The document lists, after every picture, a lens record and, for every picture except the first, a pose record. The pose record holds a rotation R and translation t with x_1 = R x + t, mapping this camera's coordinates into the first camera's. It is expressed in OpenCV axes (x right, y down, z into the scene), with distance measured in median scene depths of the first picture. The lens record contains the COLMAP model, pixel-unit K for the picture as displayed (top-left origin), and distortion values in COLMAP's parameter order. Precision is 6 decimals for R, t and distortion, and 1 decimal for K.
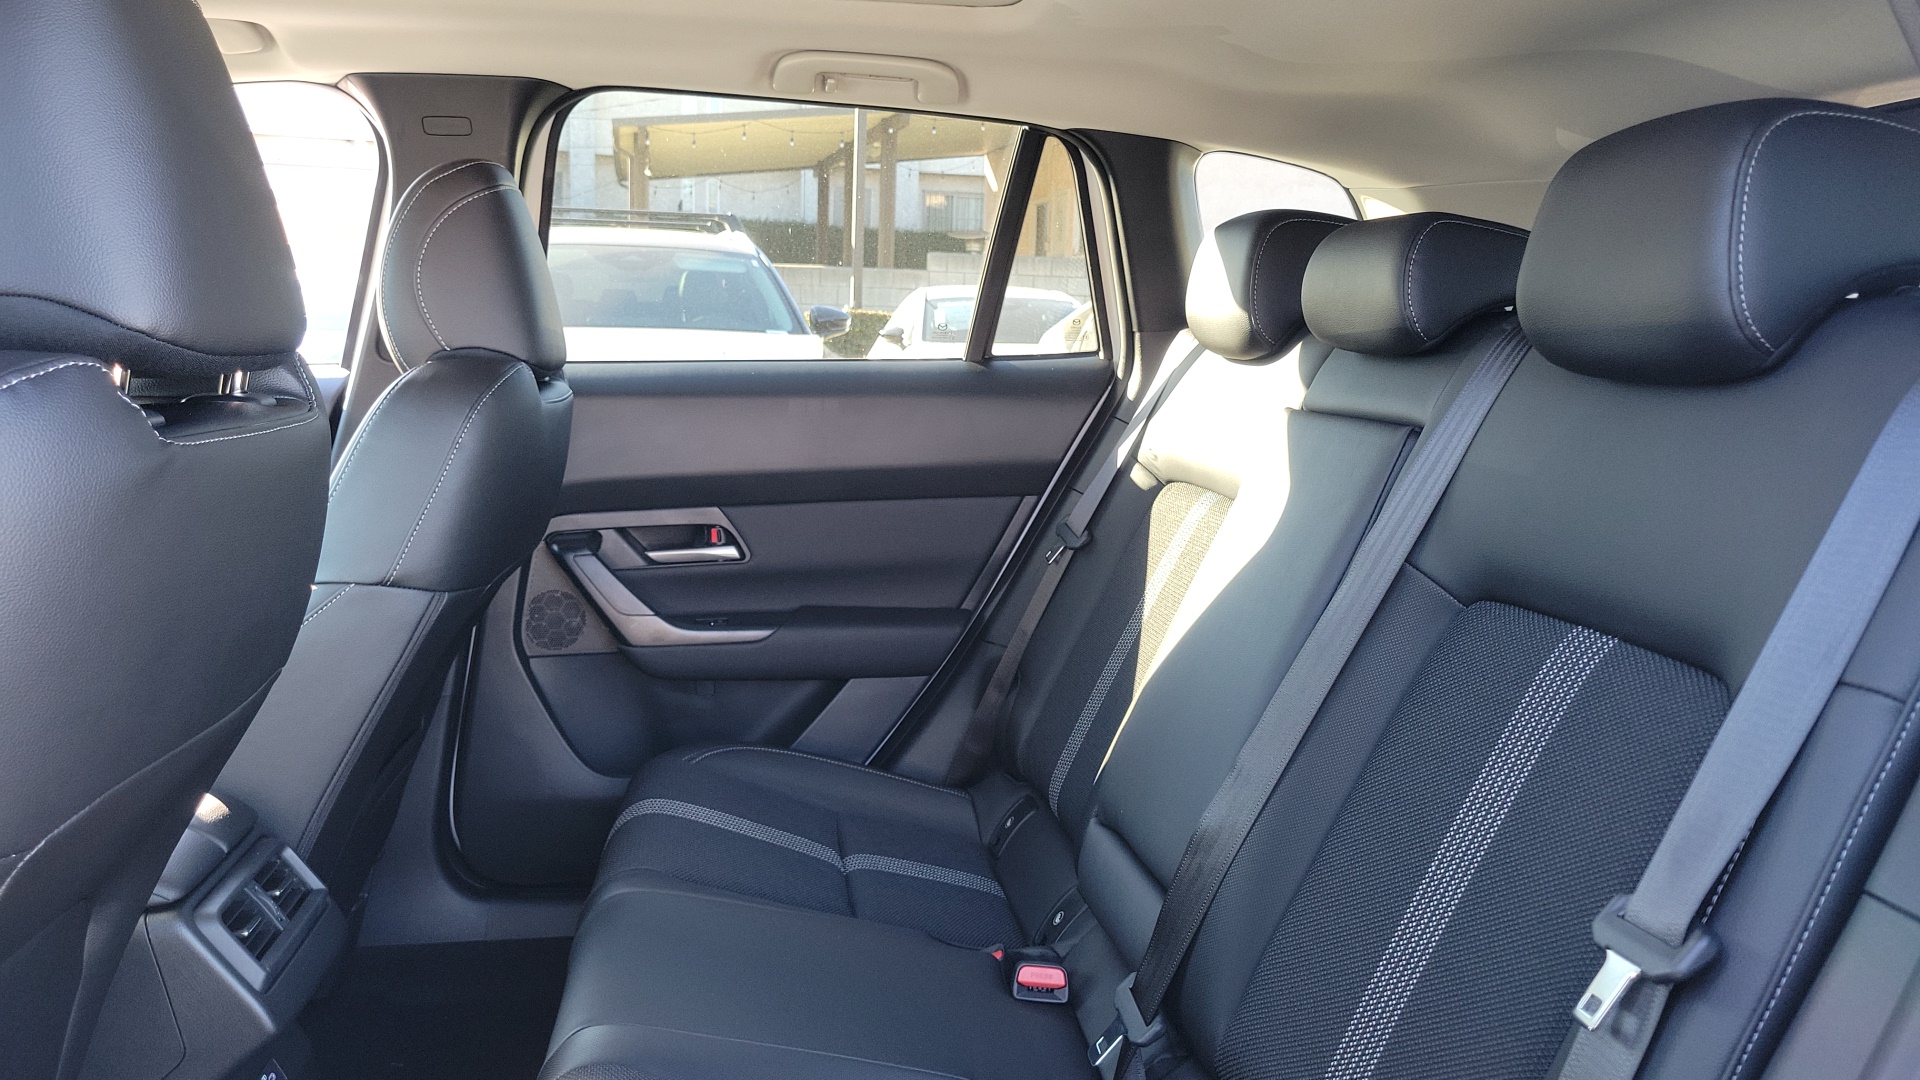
lens RADIAL K [[1465.8, 0, 951.9], [0, 1465.8, 539.5], [0, 0, 1]] dist [0.034320, -0.027401]
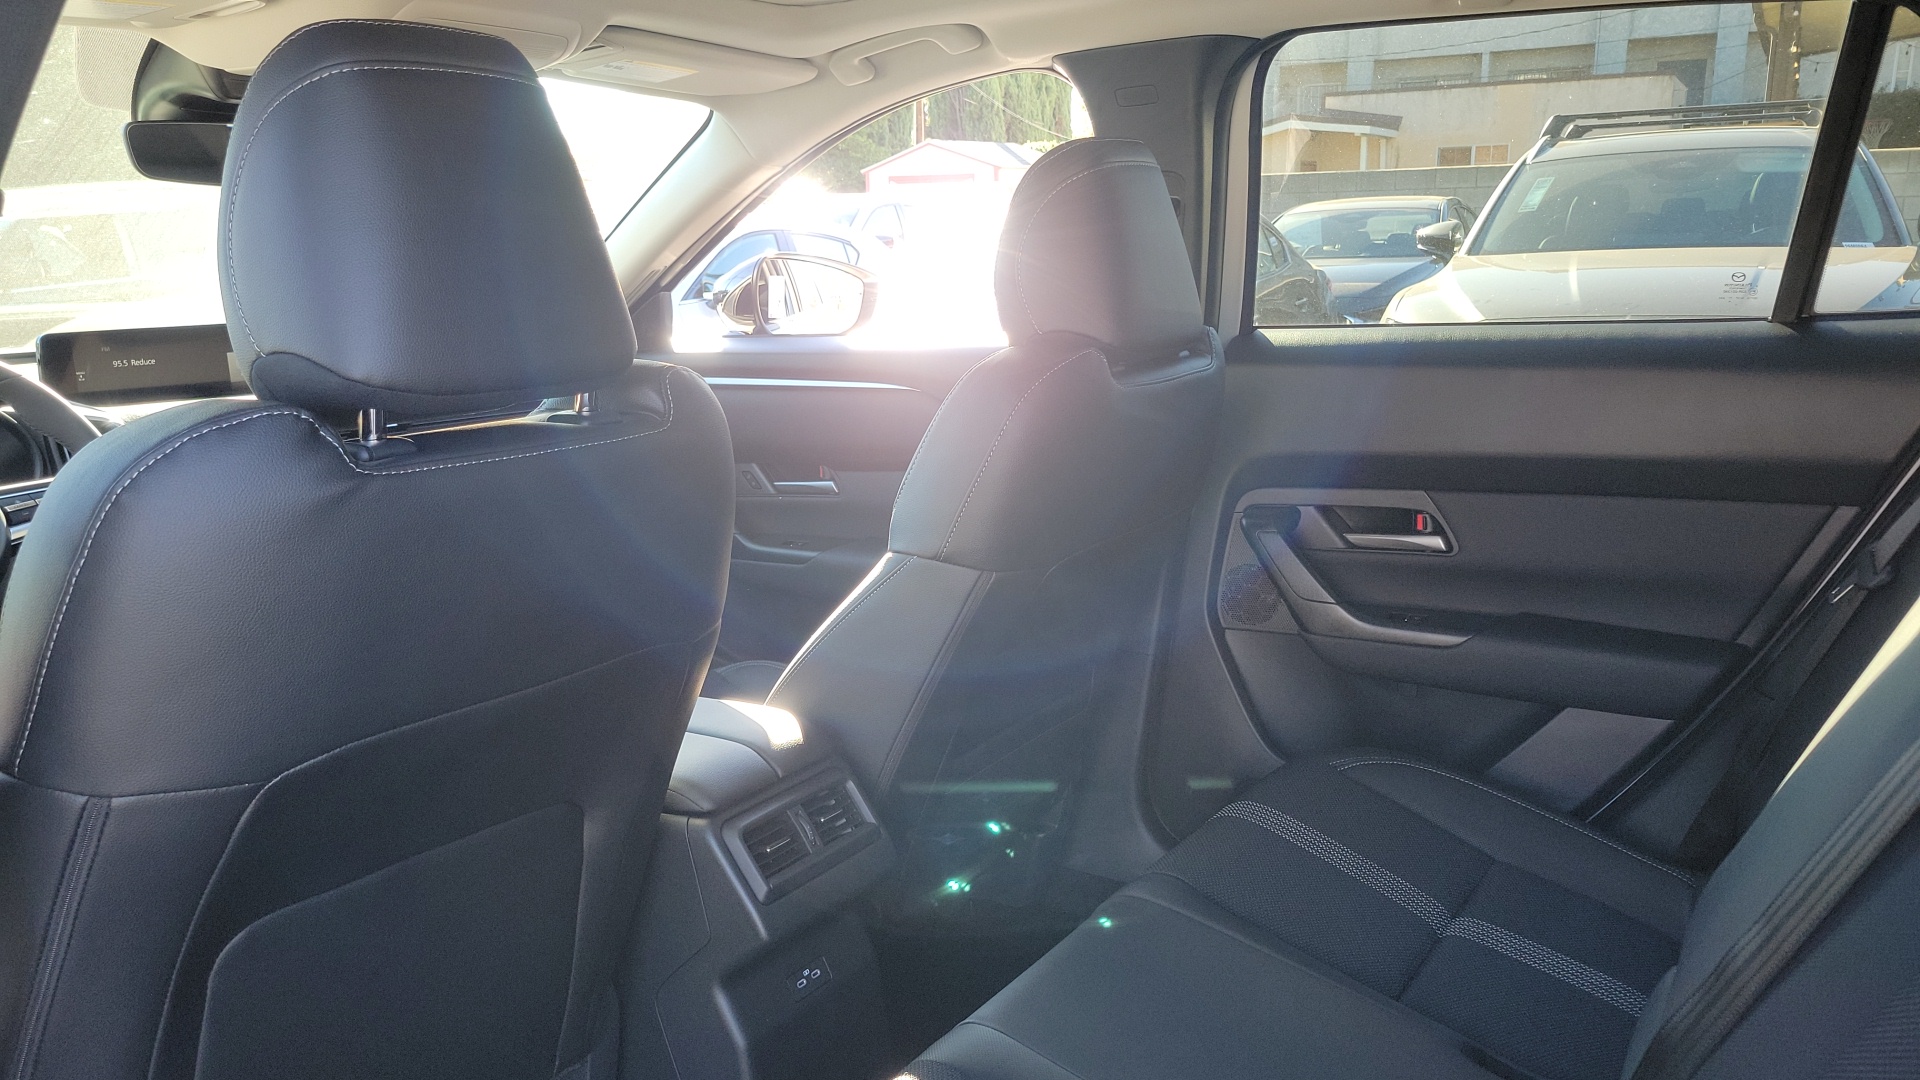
lens RADIAL K [[1465.8, 0, 1000.5], [0, 1465.8, 548.5], [0, 0, 1]] dist [0.034320, -0.027401]
pose [[0.734370, 0.107896, -0.670119, 0.252412], [-0.059779, 0.993729, 0.094490, -0.056291], [0.676112, -0.029331, 0.736215, 0.170657]]
